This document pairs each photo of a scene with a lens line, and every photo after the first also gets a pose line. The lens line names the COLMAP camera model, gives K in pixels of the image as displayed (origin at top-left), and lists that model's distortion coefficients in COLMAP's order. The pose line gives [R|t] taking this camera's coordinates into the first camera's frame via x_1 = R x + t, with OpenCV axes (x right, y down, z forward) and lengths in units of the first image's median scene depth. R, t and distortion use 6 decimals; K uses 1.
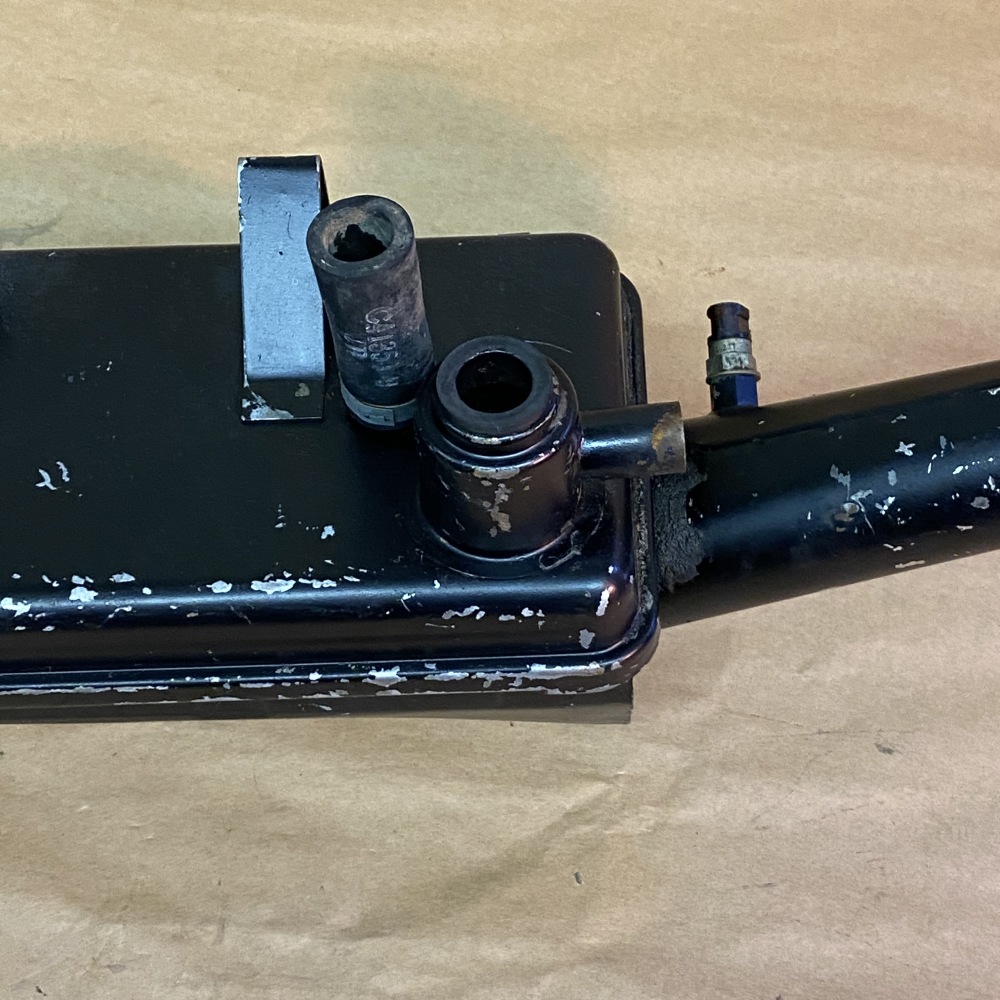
lens RADIAL K [[2071.7, 0, 466.3], [0, 2071.7, 499.1], [0, 0, 1]] dist [0.117450, -0.398992]
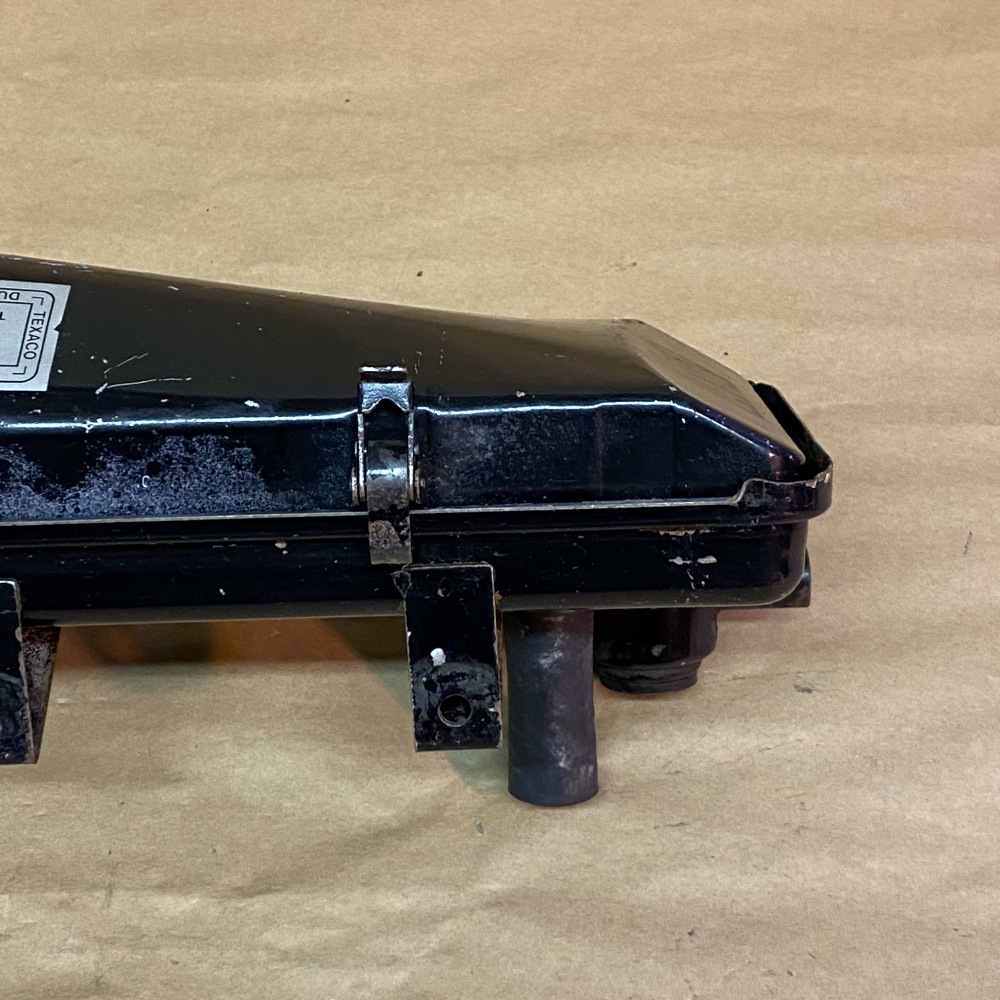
lens RADIAL K [[2071.7, 0, 466.3], [0, 2071.7, 499.1], [0, 0, 1]] dist [0.117450, -0.398992]
pose [[0.993315, -0.082072, -0.081172, 0.137154], [0.069175, 0.986171, -0.150602, 0.174930], [0.092410, 0.143980, 0.985256, 0.025851]]
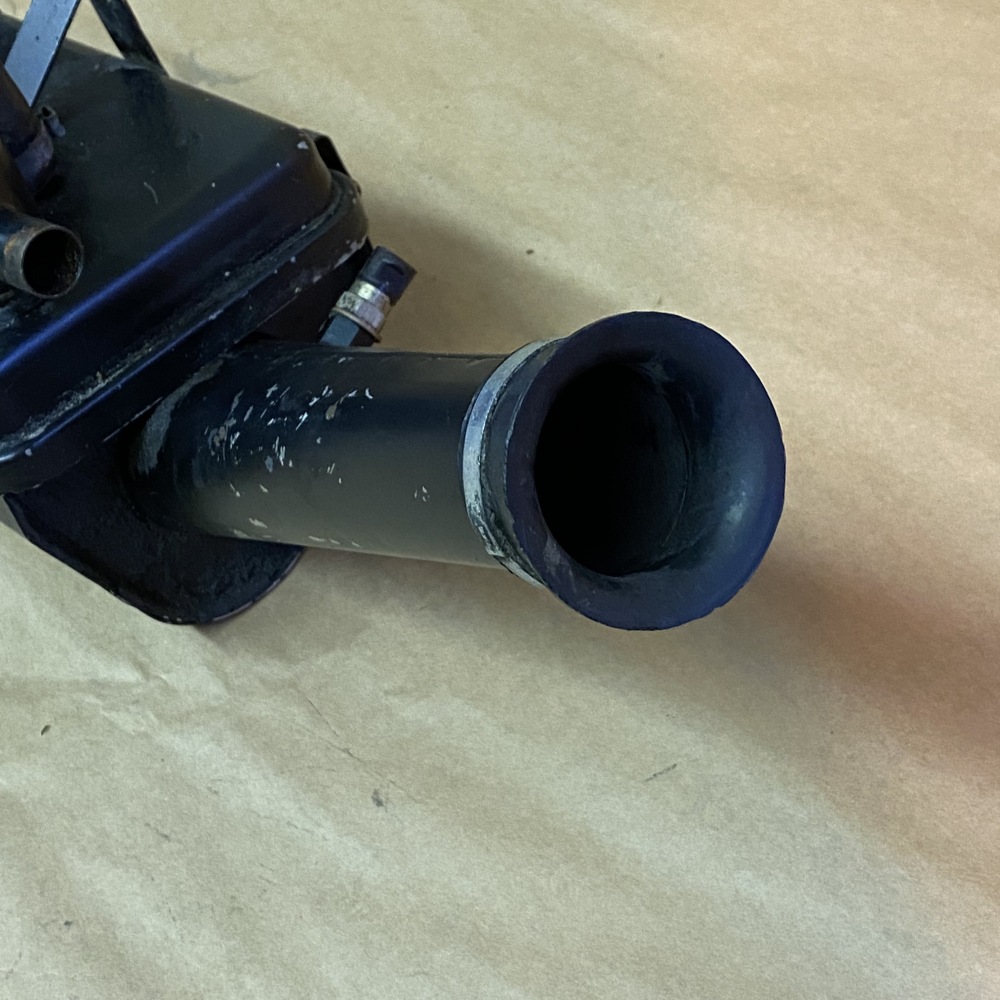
lens RADIAL K [[2071.7, 0, 466.3], [0, 2071.7, 499.1], [0, 0, 1]] dist [0.117450, -0.398992]
pose [[0.658624, 0.382115, -0.648231, 0.780283], [-0.448501, 0.891071, 0.069571, -0.074013], [0.604203, 0.244911, 0.758259, 0.340193]]
